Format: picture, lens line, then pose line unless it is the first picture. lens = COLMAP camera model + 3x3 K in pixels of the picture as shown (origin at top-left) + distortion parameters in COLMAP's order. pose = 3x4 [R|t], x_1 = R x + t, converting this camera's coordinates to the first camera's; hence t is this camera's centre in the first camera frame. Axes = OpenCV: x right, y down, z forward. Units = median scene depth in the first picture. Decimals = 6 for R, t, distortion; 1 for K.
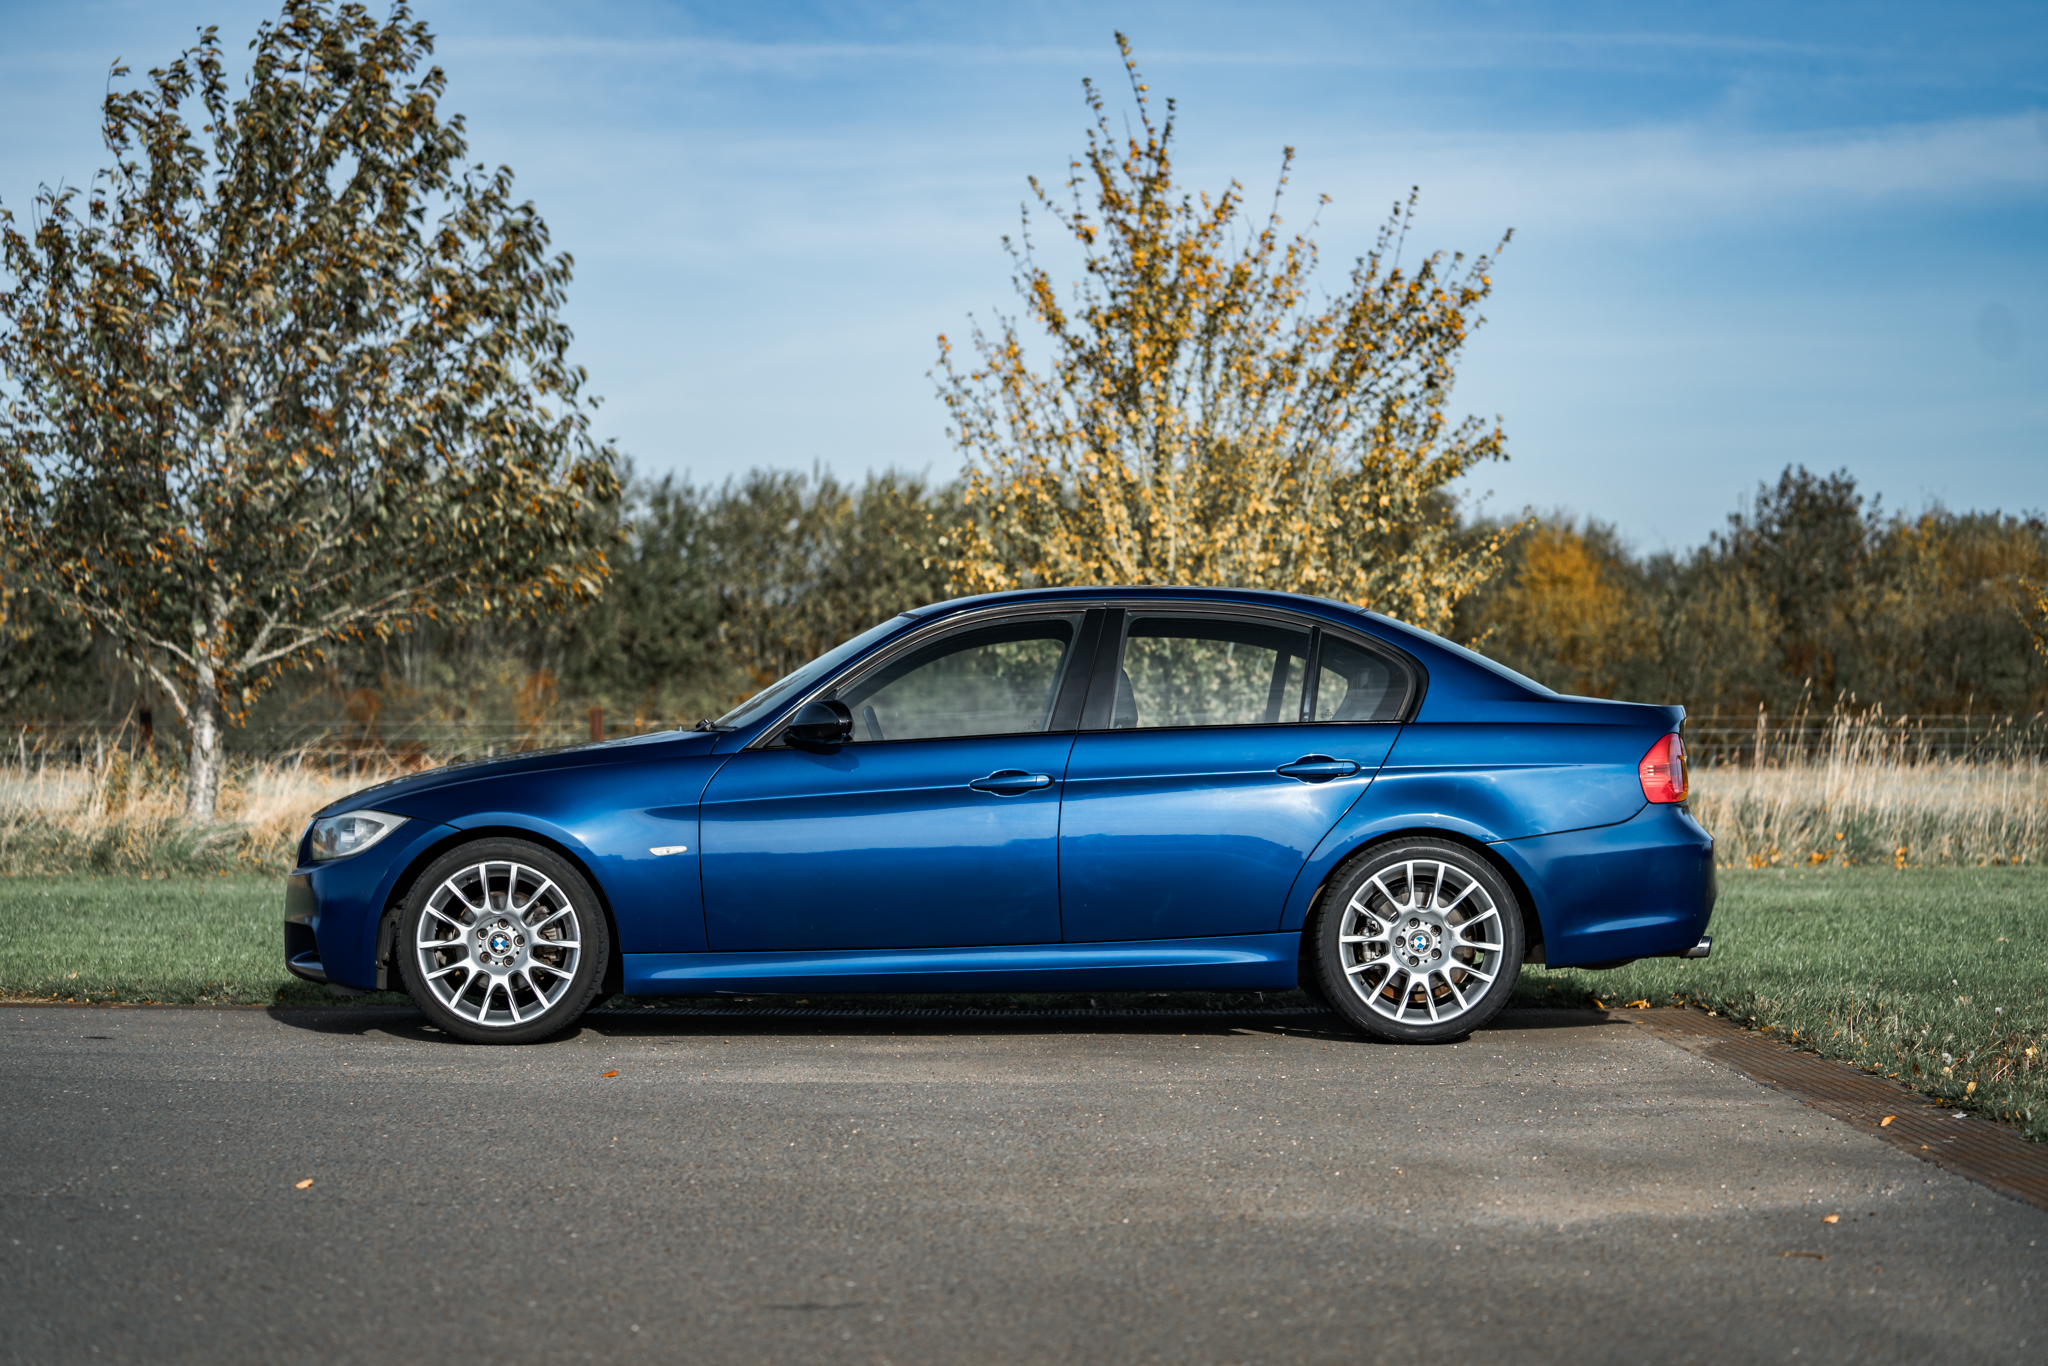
lens RADIAL K [[4098.6, 0, 996.3], [0, 4098.6, 684.8], [0, 0, 1]] dist [-0.083940, -4.325206]
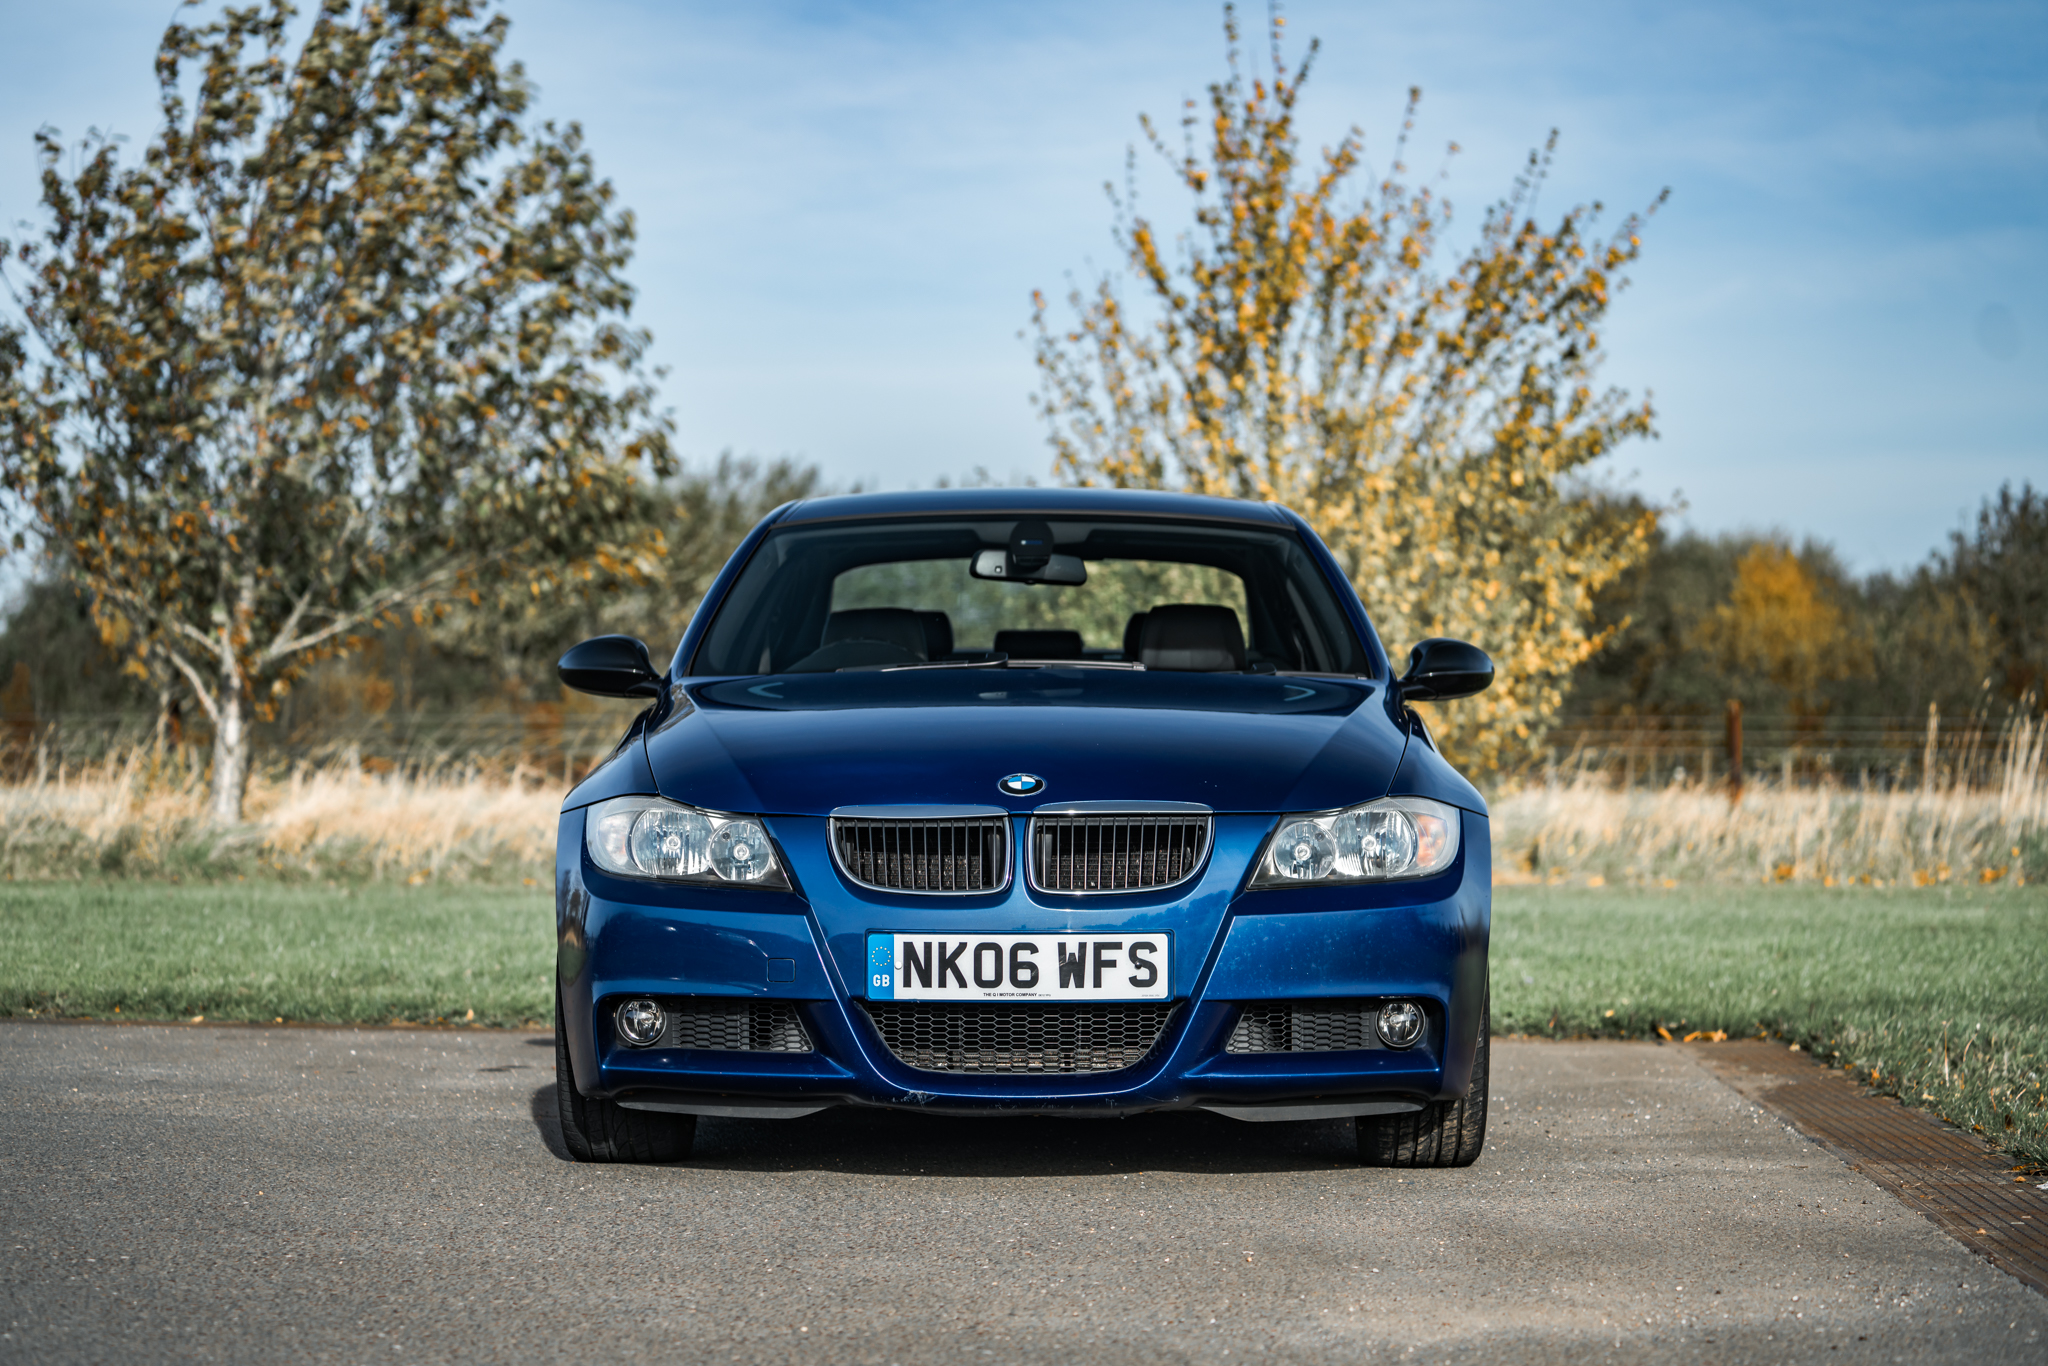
lens RADIAL K [[4176.1, 0, 1024.0], [0, 4176.1, 683.0], [0, 0, 1]] dist [-0.010953, -4.573264]
pose [[0.999023, 0.006544, -0.043700, 0.026972], [-0.006774, 0.999964, -0.005135, 0.005946], [0.043665, 0.005426, 0.999031, 0.073730]]
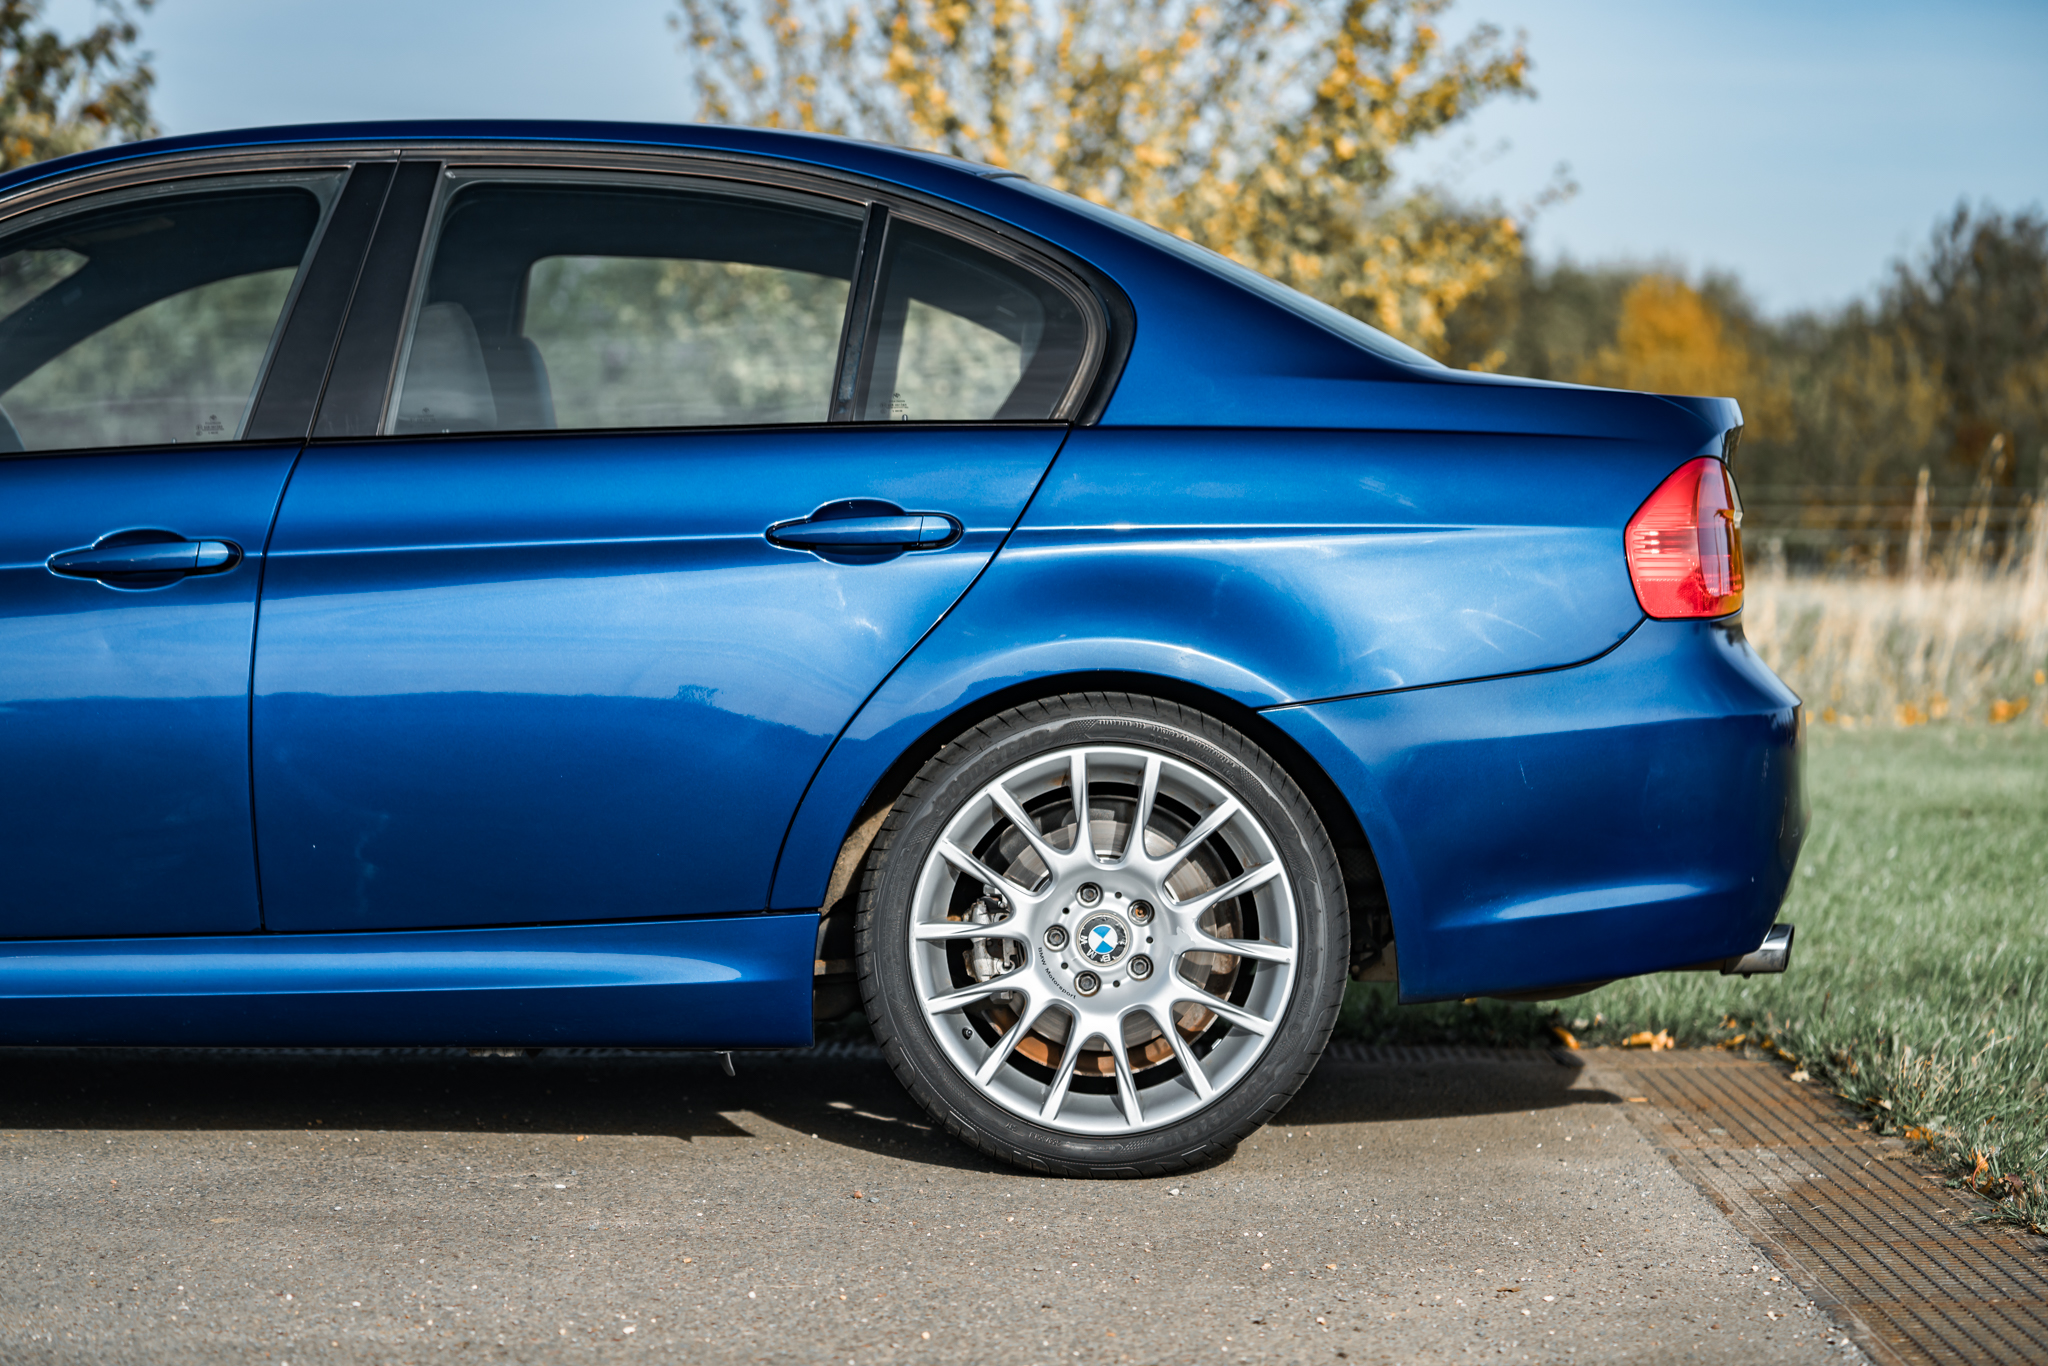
lens RADIAL K [[5084.4, 0, 1024.0], [0, 5084.4, 683.0], [0, 0, 1]] dist [-0.321881, -0.507181]
pose [[0.999932, 0.006815, 0.009434, 0.039236], [-0.007203, 0.999103, 0.041725, 0.006157], [-0.009141, -0.041790, 0.999085, 0.205062]]
